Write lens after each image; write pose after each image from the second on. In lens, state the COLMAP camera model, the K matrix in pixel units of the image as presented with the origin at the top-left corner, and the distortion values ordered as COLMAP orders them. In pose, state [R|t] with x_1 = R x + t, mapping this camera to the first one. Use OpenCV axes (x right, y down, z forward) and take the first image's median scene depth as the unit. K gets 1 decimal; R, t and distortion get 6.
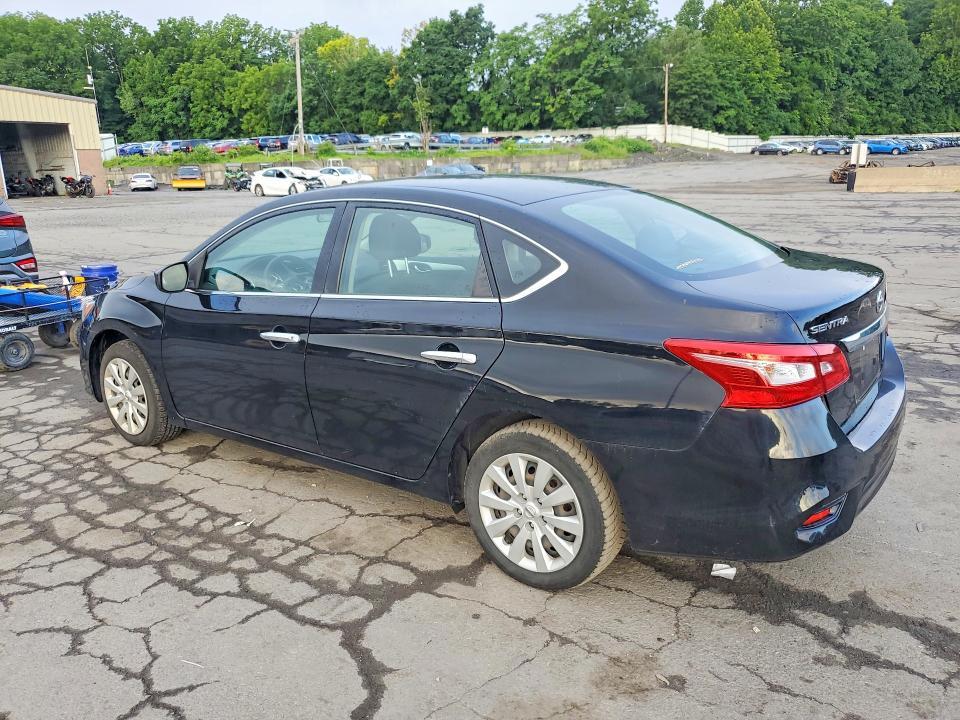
lens RADIAL K [[766.5, 0, 477.5], [0, 766.5, 356.0], [0, 0, 1]] dist [0.039870, -0.022830]
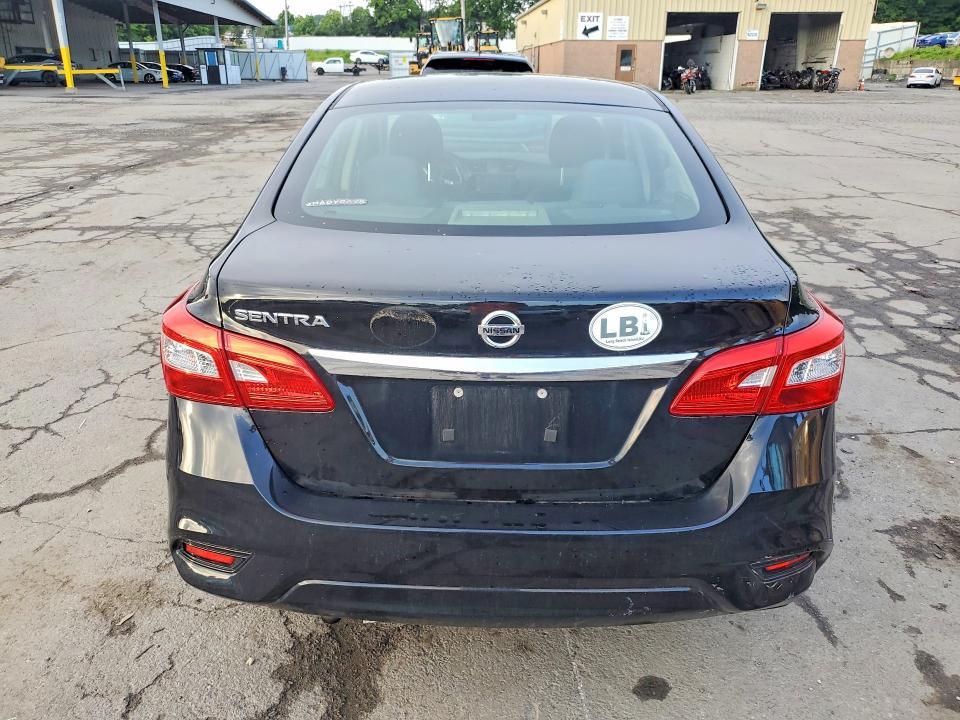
lens RADIAL K [[766.5, 0, 479.2], [0, 766.5, 359.3], [0, 0, 1]] dist [0.039870, -0.022830]
pose [[0.555589, 0.322496, -0.766366, 0.103415], [-0.220451, 0.945863, 0.238212, -0.020236], [0.801699, 0.036599, 0.596606, 0.070047]]
